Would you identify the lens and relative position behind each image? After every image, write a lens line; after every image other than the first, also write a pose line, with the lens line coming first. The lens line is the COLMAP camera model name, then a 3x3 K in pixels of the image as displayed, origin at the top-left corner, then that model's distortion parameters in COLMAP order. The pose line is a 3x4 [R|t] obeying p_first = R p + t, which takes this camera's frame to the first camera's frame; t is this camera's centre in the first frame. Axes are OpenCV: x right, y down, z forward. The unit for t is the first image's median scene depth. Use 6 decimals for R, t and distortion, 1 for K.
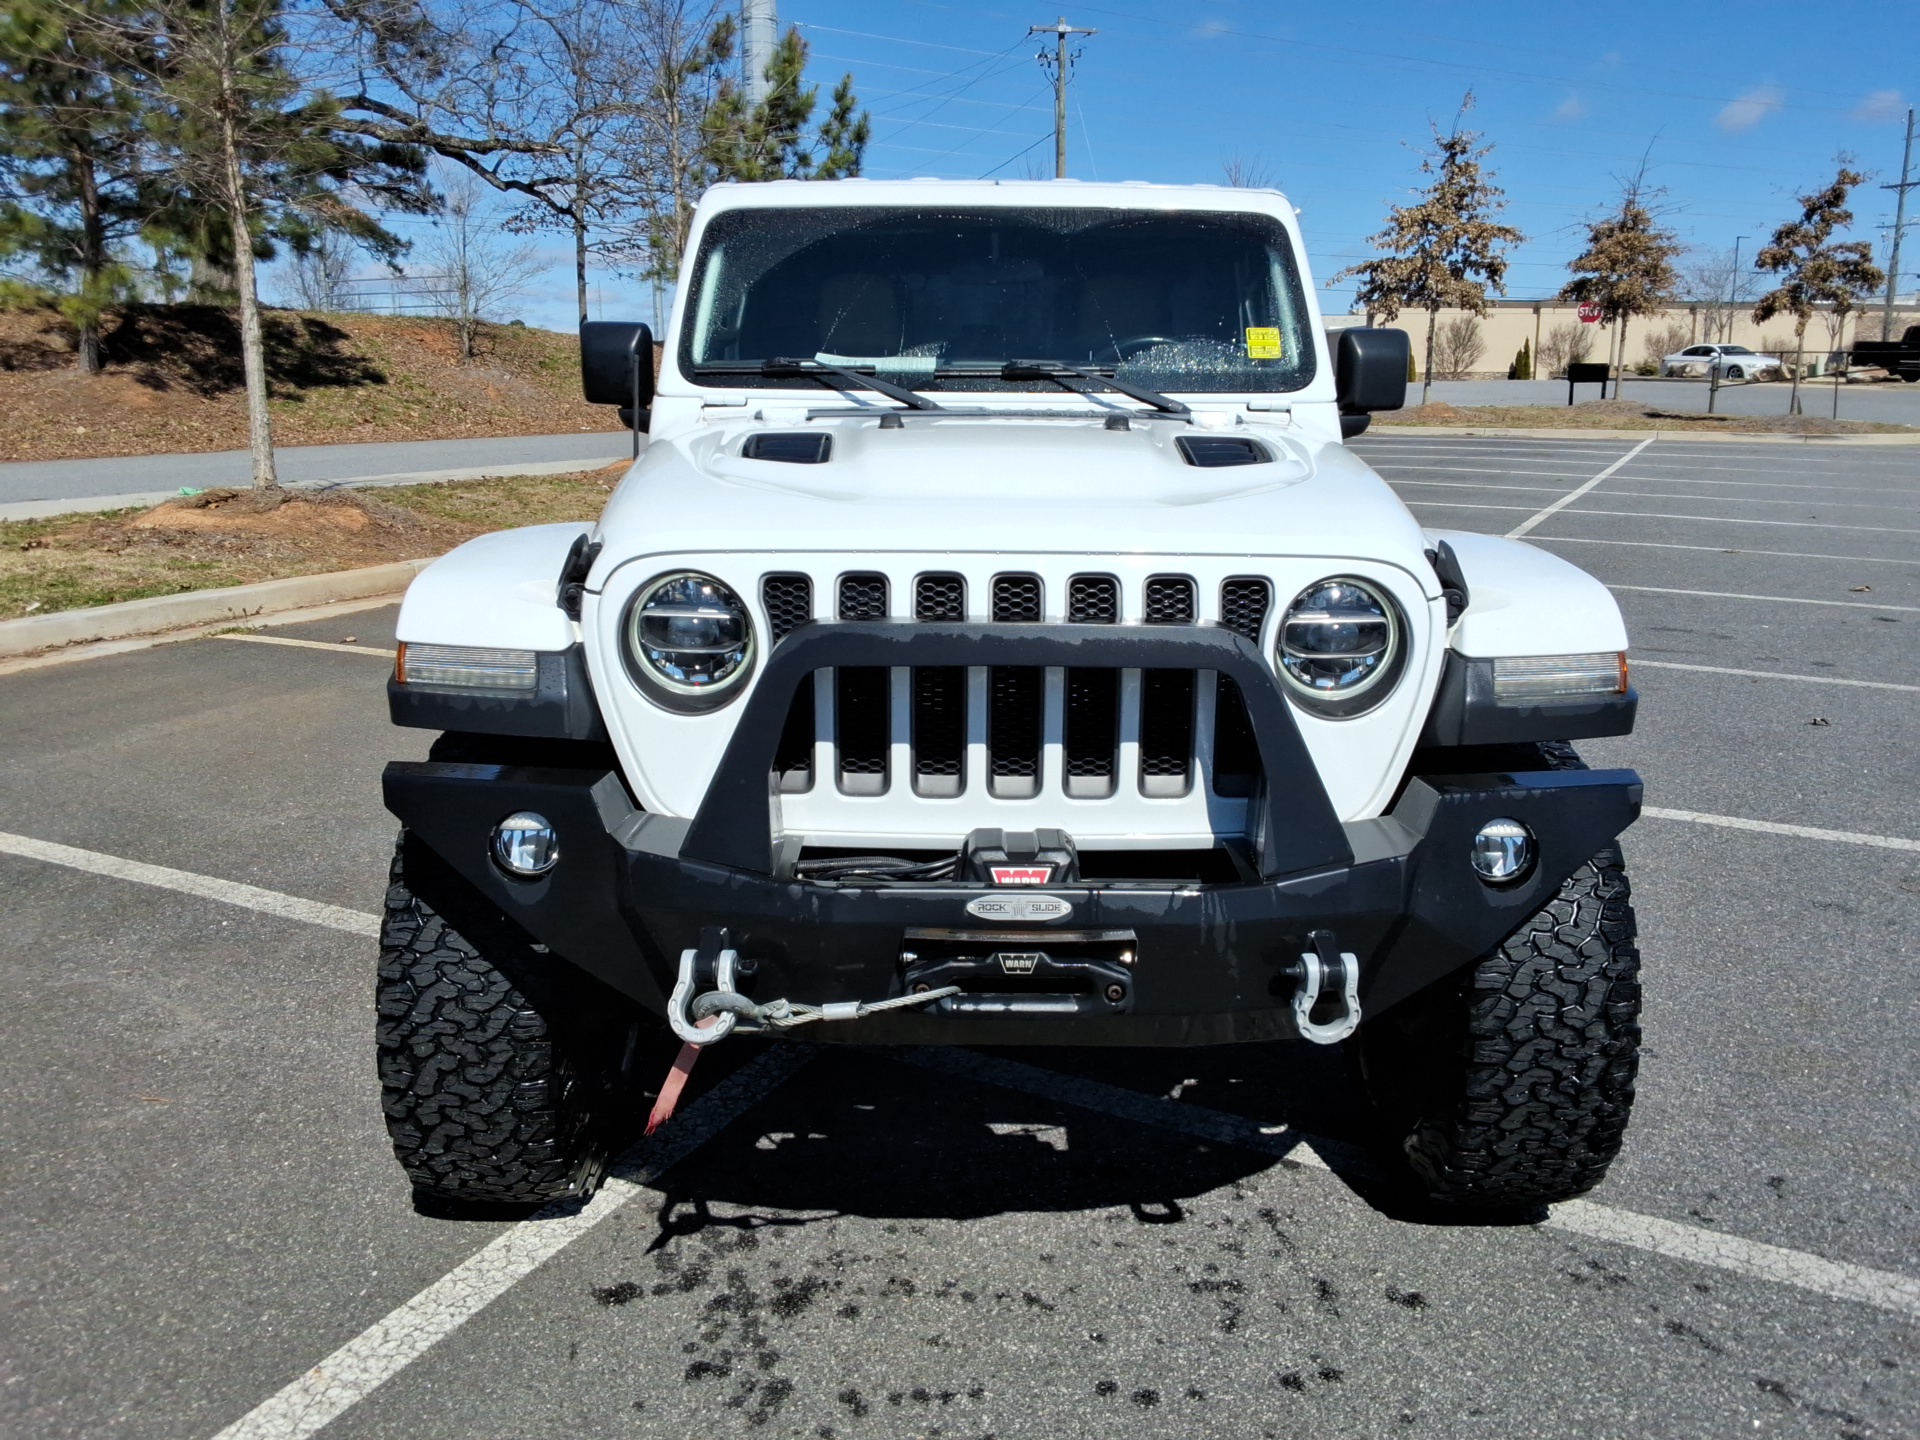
lens RADIAL K [[1576.7, 0, 982.3], [0, 1576.7, 685.2], [0, 0, 1]] dist [0.107347, -0.170476]
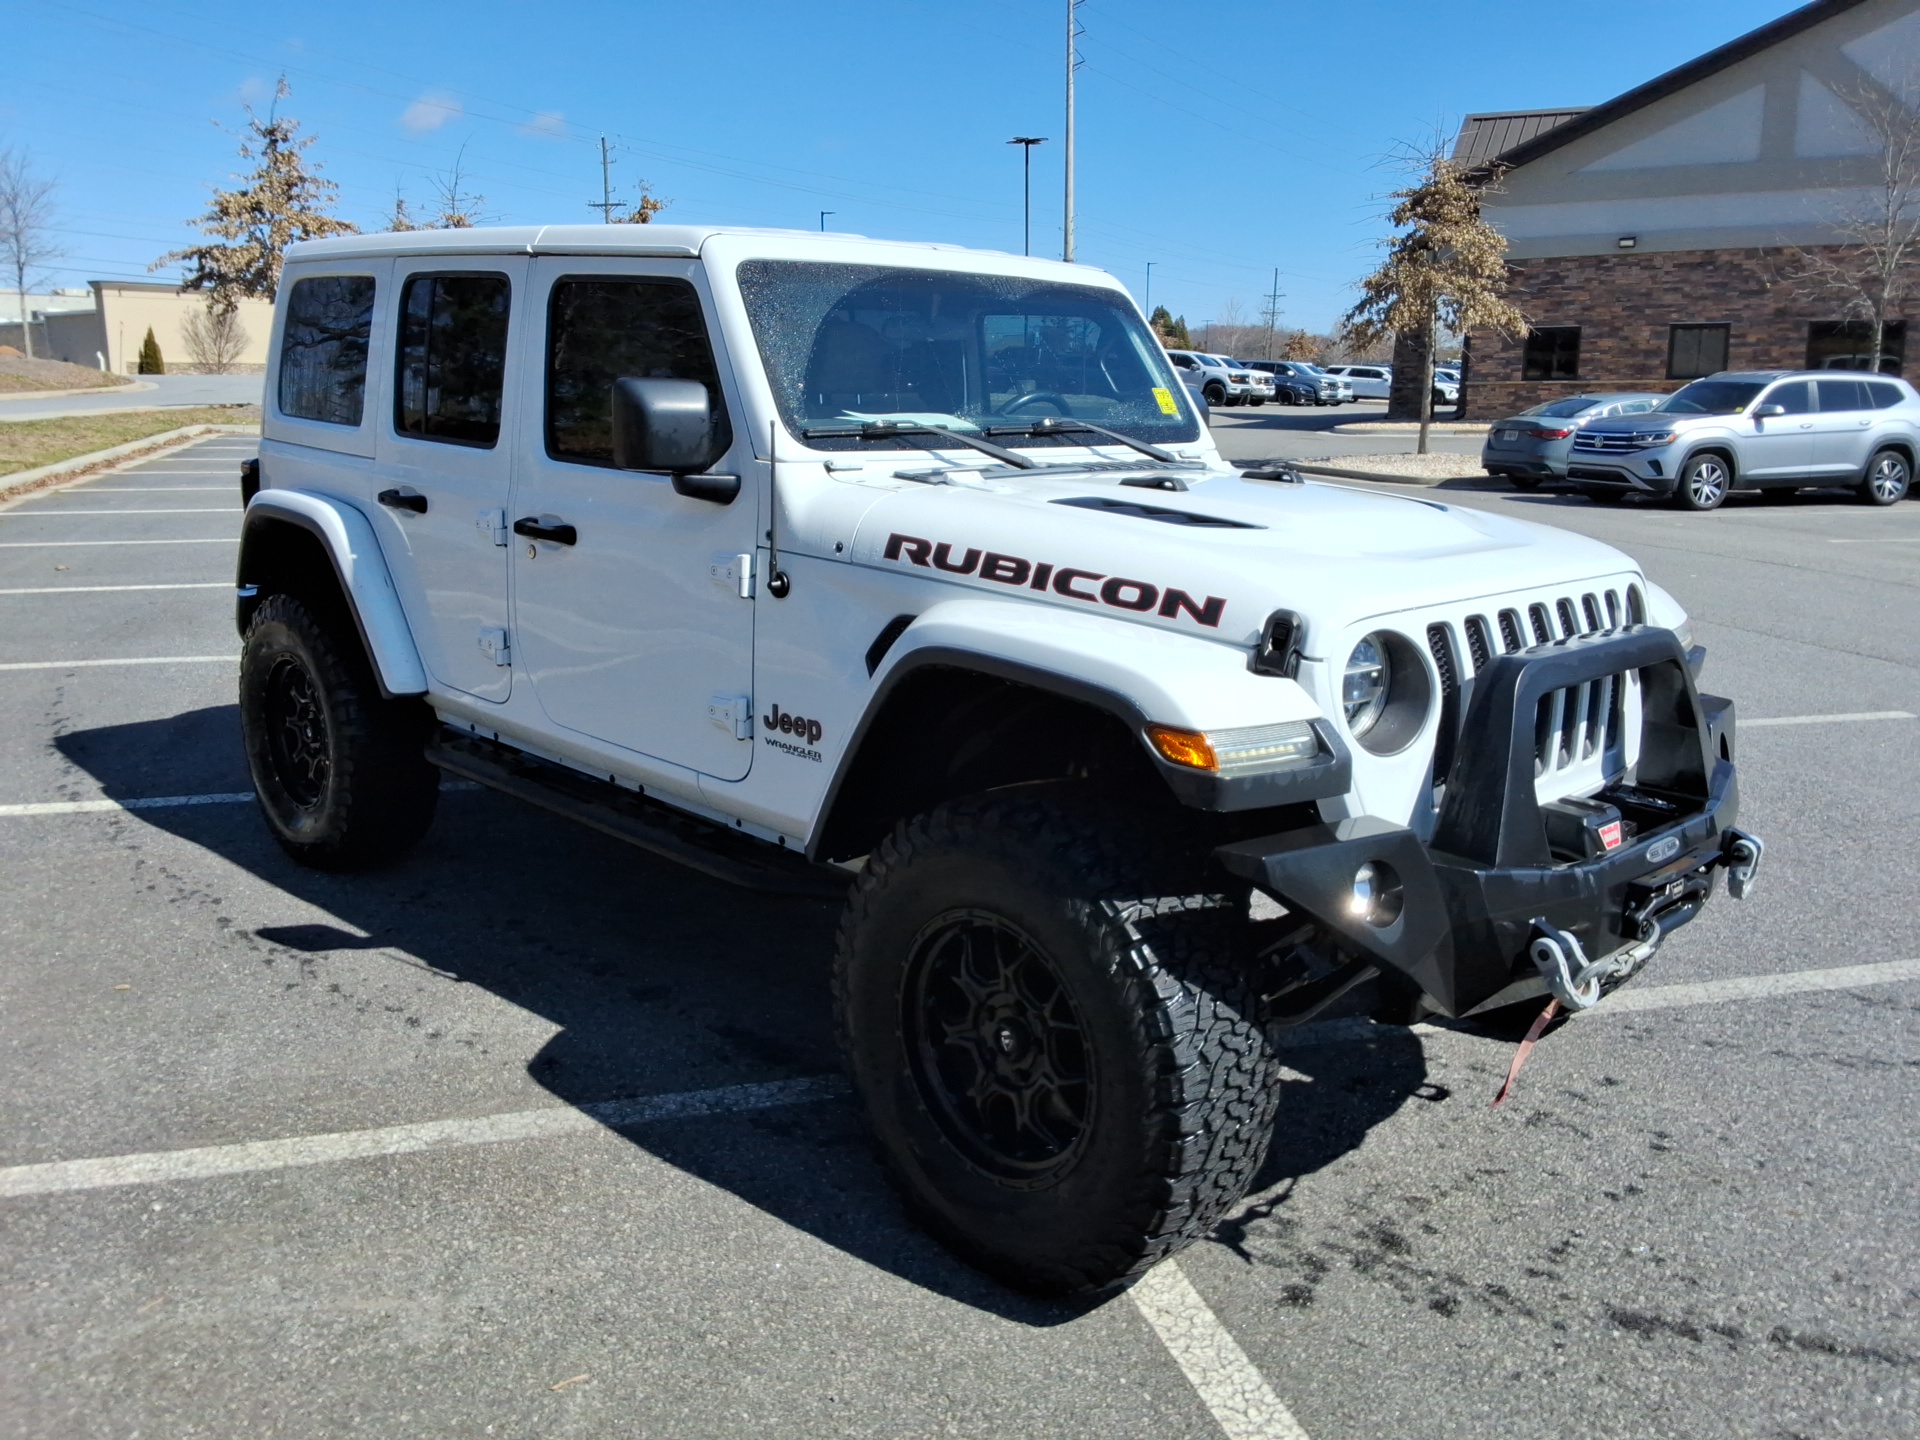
lens RADIAL K [[1576.7, 0, 982.3], [0, 1576.7, 685.2], [0, 0, 1]] dist [0.107347, -0.170476]
pose [[0.704894, -0.131455, 0.697025, -0.792230], [0.126451, 0.990224, 0.058872, -0.091460], [-0.697950, 0.046641, 0.714626, 0.253589]]
